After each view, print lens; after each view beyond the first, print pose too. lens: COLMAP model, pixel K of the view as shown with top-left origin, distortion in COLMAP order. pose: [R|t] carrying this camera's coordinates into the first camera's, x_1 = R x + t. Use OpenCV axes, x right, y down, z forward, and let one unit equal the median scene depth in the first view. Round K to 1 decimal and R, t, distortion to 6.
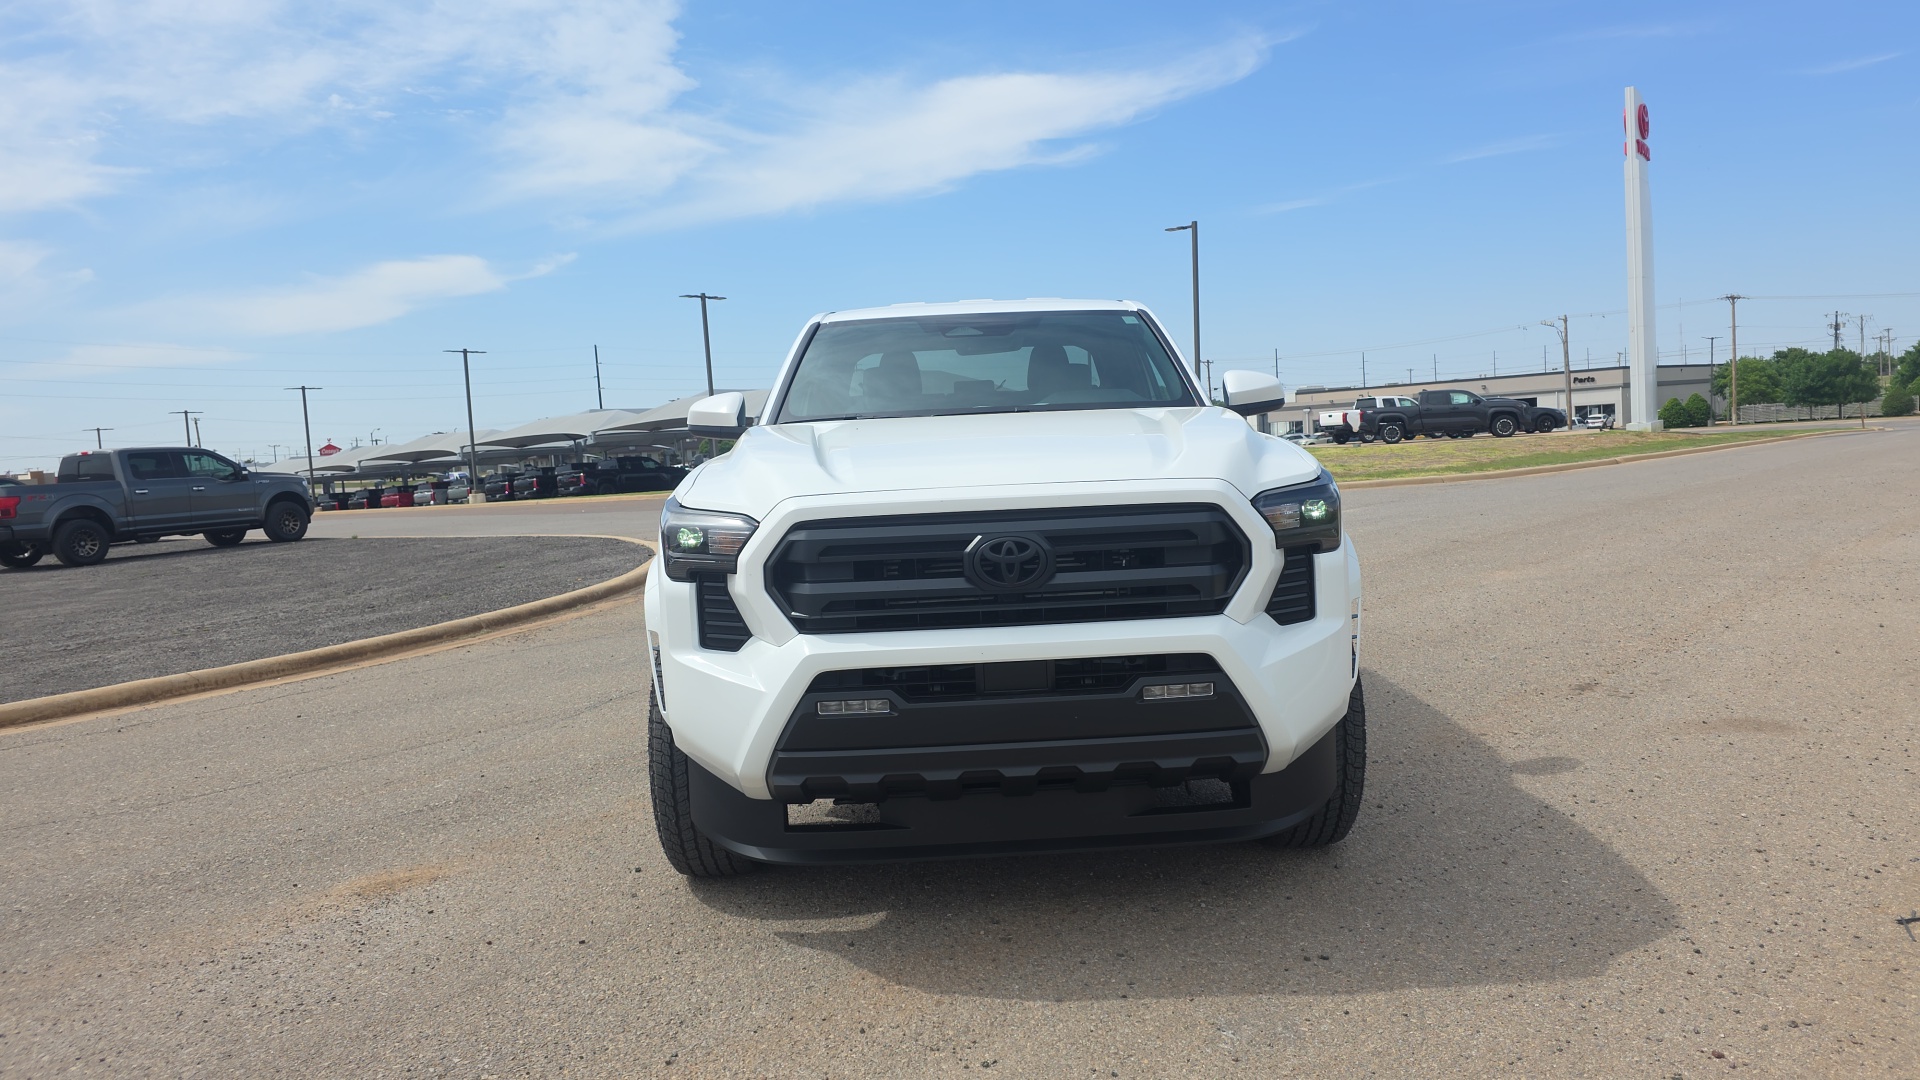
lens RADIAL K [[1292.7, 0, 991.3], [0, 1292.7, 538.7], [0, 0, 1]] dist [0.063939, -0.059564]
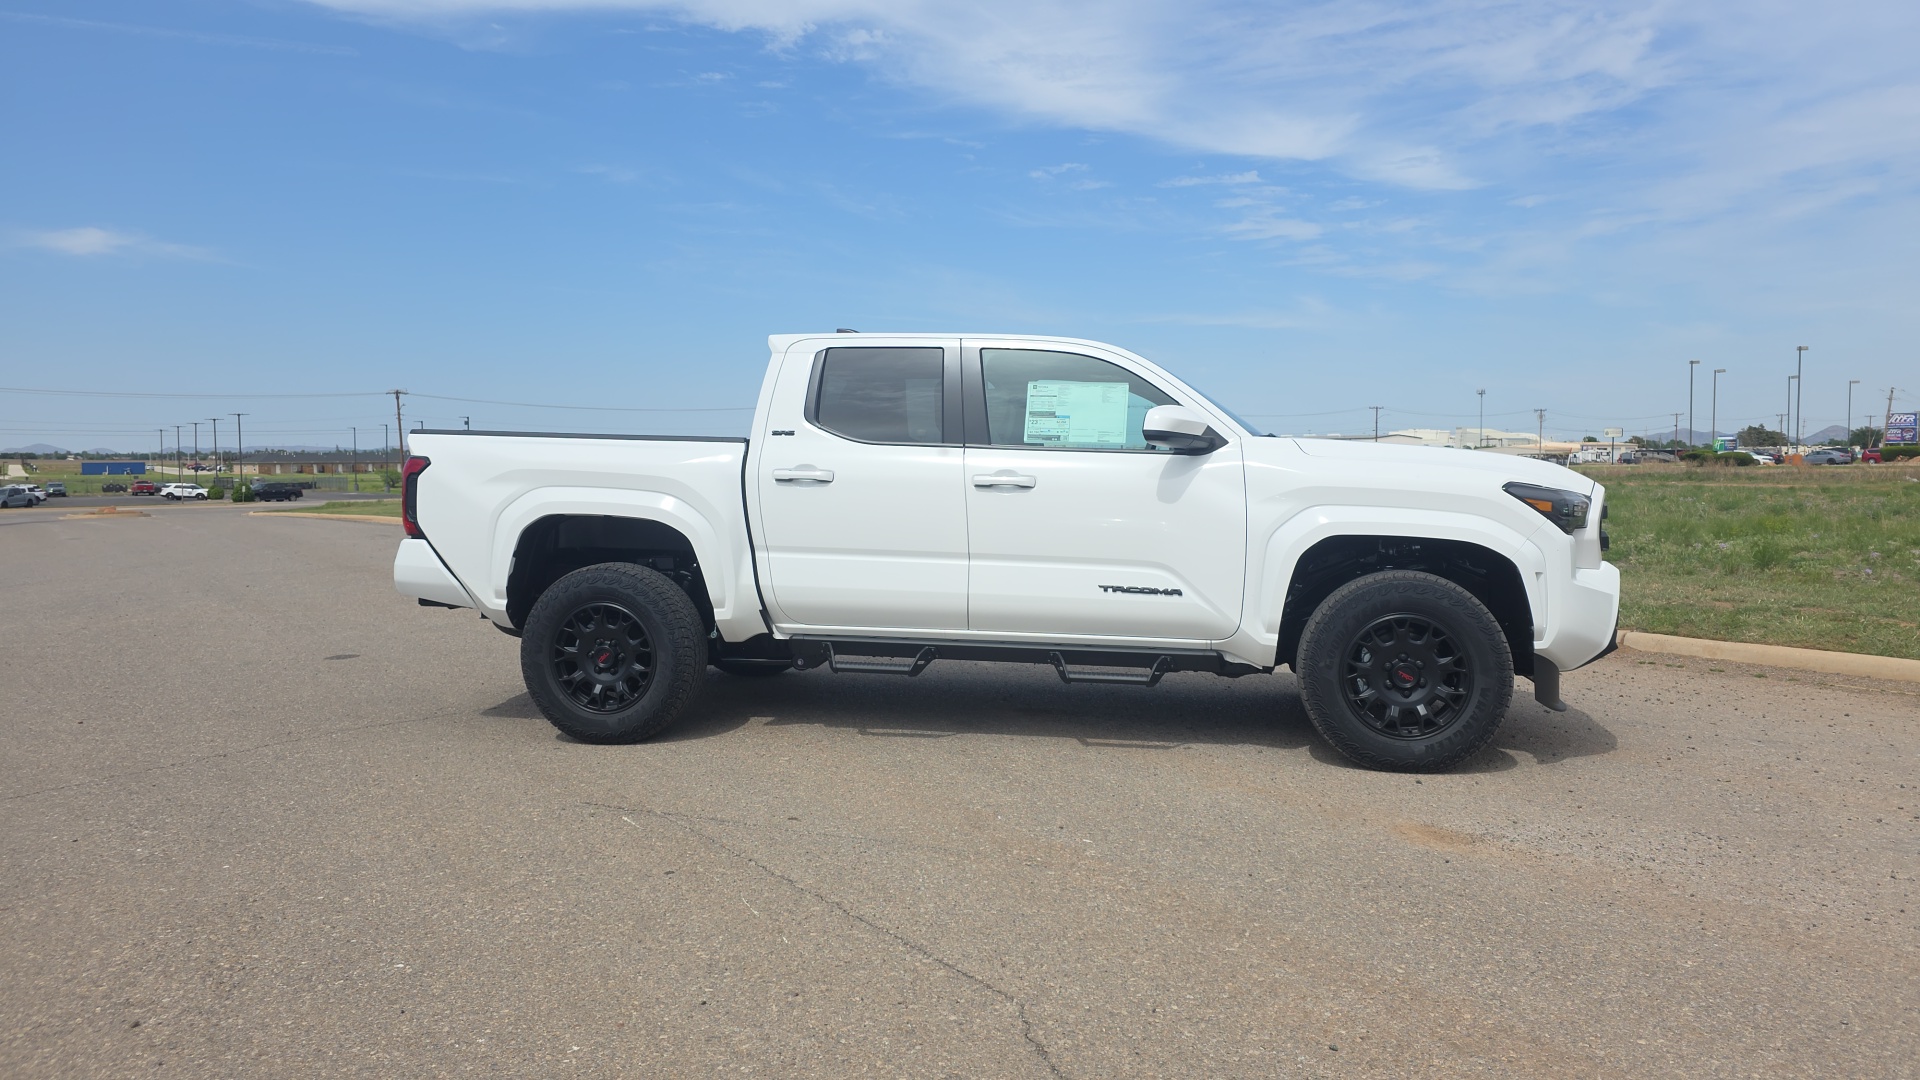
lens RADIAL K [[1292.7, 0, 991.3], [0, 1292.7, 538.7], [0, 0, 1]] dist [0.063939, -0.059564]
pose [[0.219286, -0.000417, 0.975661, -0.130142], [0.073530, 0.997163, -0.016100, 0.000763], [-0.972886, 0.075270, 0.218694, 0.090849]]
